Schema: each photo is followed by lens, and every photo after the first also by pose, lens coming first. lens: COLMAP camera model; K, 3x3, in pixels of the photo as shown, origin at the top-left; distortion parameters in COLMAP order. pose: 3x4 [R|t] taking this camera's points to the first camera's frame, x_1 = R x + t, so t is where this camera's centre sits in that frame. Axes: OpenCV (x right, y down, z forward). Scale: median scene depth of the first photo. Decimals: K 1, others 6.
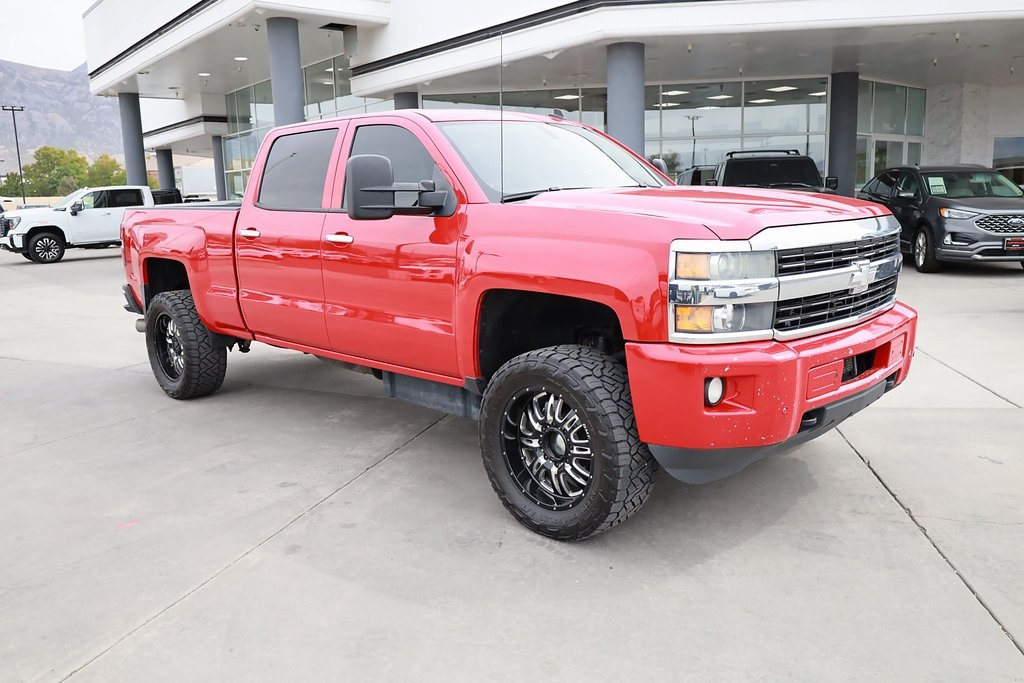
lens RADIAL K [[820.4, 0, 512.0], [0, 820.4, 341.5], [0, 0, 1]] dist [-0.009665, -0.005456]
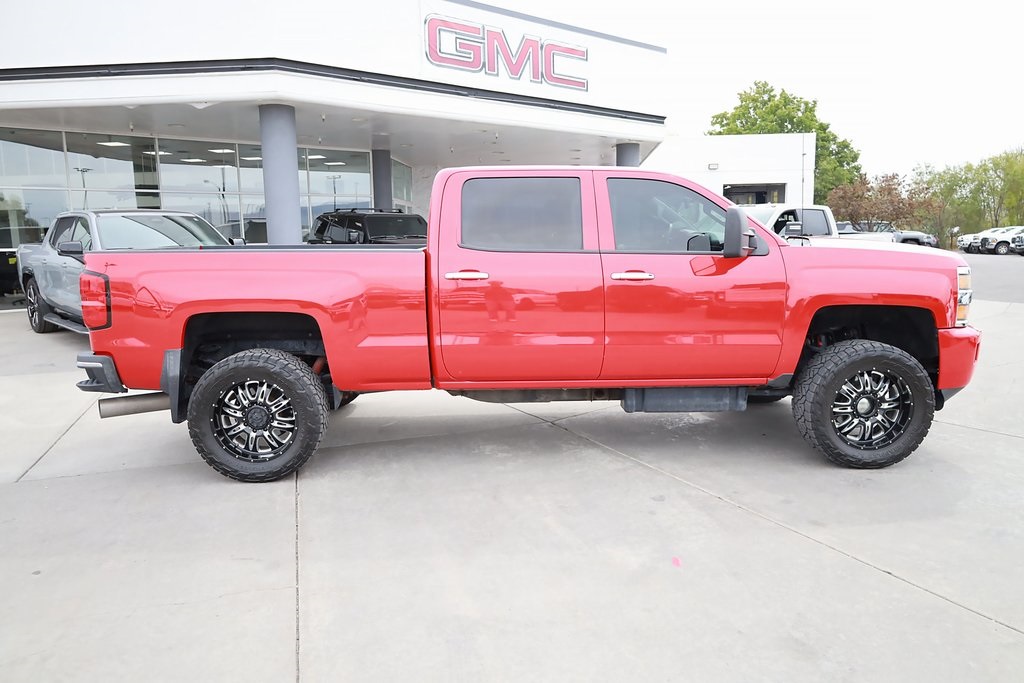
lens RADIAL K [[699.4, 0, 516.3], [0, 699.4, 341.1], [0, 0, 1]] dist [-0.011224, 0.001216]
pose [[0.683918, -0.090171, 0.723965, -1.060492], [0.120982, 0.992611, 0.009342, -0.066594], [-0.719458, 0.081198, 0.689774, 0.470632]]
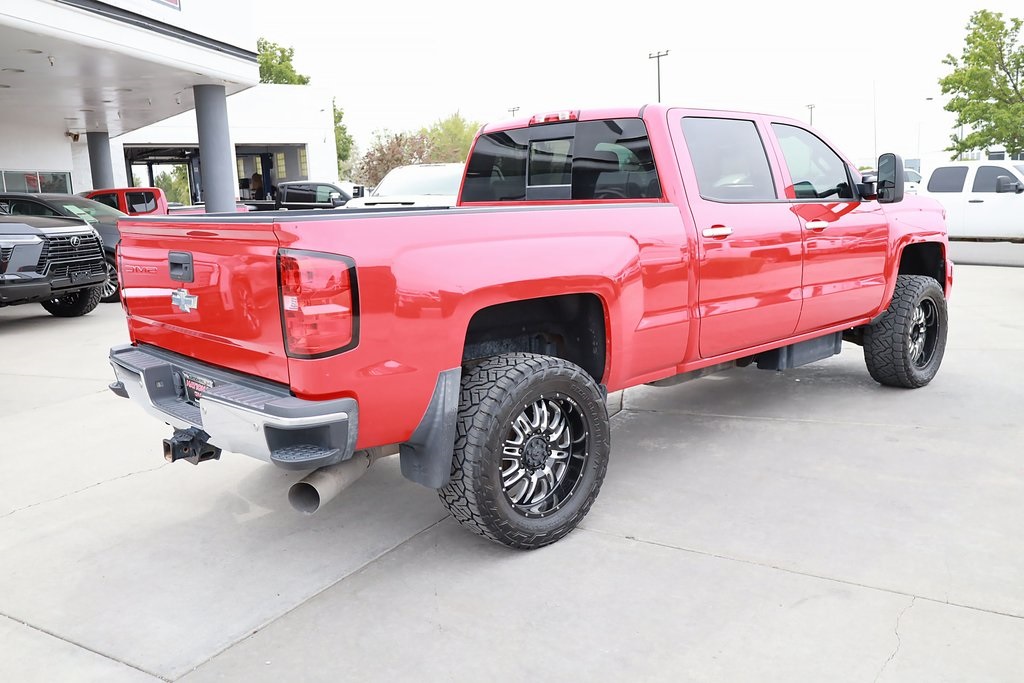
lens RADIAL K [[858.6, 0, 512.0], [0, 858.6, 341.5], [0, 0, 1]] dist [-0.011011, -0.006617]
pose [[0.037118, -0.142861, 0.989046, -1.428784], [0.206838, 0.969394, 0.132260, -0.218540], [-0.977671, 0.199663, 0.065531, 1.398919]]
